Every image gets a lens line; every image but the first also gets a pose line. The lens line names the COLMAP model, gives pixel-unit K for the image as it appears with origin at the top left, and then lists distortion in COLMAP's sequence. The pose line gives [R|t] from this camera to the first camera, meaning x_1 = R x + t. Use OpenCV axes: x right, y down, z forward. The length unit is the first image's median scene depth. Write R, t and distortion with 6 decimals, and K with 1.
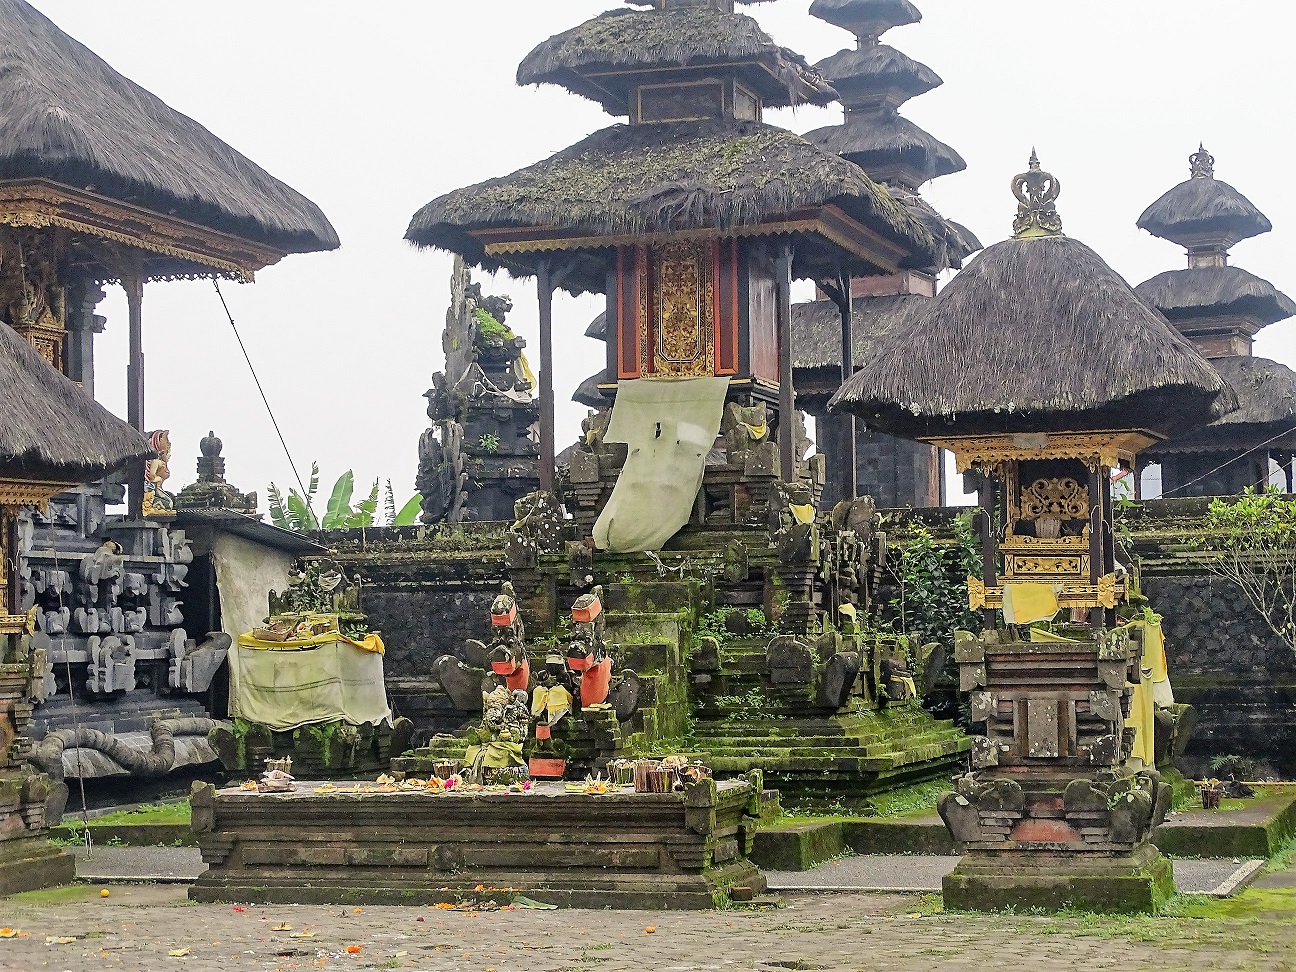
lens RADIAL K [[2613.6, 0, 648.3], [0, 2613.6, 485.8], [0, 0, 1]] dist [0.096523, 0.000000]
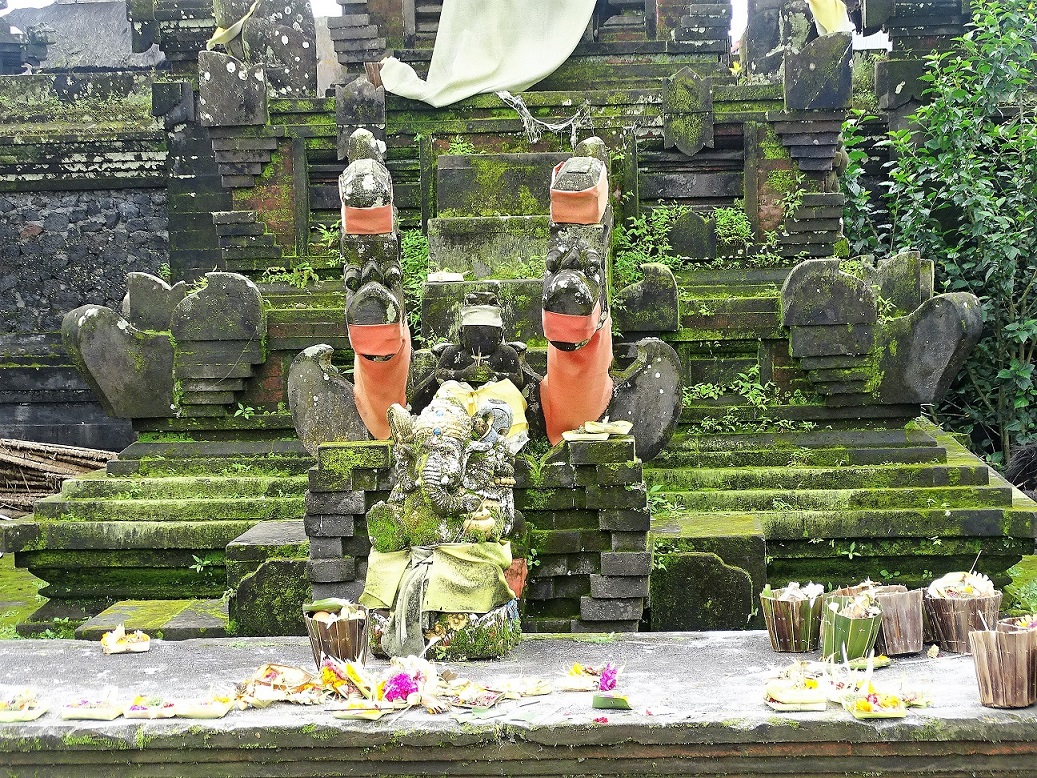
lens RADIAL K [[2476.5, 0, 518.4], [0, 2476.5, 389.6], [0, 0, 1]] dist [-0.003001, 0.000000]
pose [[0.971566, -0.016310, 0.236207, -0.111972], [-0.008331, 0.994652, 0.102948, 0.033991], [-0.236623, -0.101988, 0.966234, 0.560811]]
